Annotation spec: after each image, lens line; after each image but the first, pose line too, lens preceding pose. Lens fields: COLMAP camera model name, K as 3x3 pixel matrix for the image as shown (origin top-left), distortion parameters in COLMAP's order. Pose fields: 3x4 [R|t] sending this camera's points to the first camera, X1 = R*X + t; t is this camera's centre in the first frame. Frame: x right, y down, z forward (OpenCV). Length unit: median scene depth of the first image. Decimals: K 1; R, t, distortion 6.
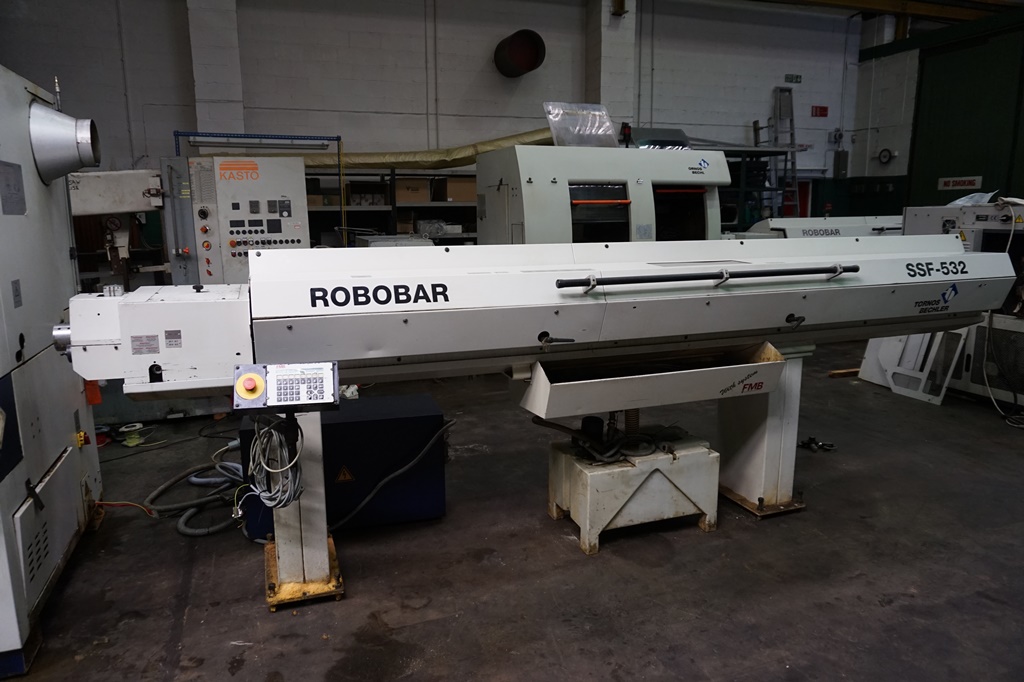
lens RADIAL K [[715.3, 0, 470.8], [0, 715.3, 351.1], [0, 0, 1]] dist [-0.049610, 0.036992]
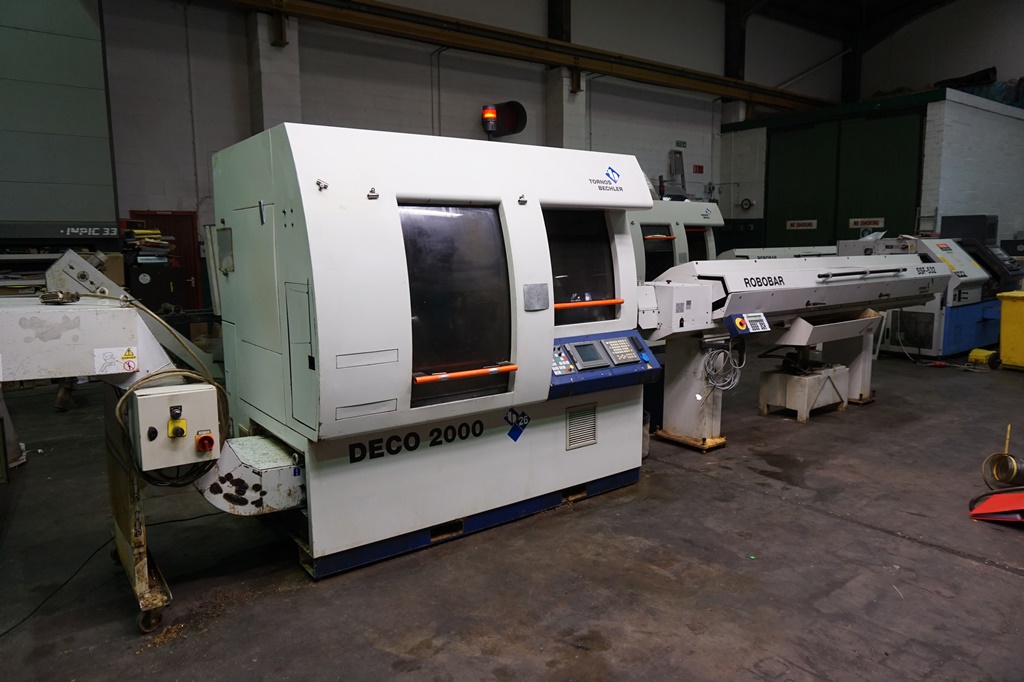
lens RADIAL K [[715.3, 0, 510.5], [0, 715.3, 346.4], [0, 0, 1]] dist [-0.049610, 0.036992]
pose [[0.951325, -0.045777, 0.304770, -0.614890], [0.063328, 0.996840, -0.047946, 0.067483], [-0.301612, 0.064913, 0.951218, -0.300507]]
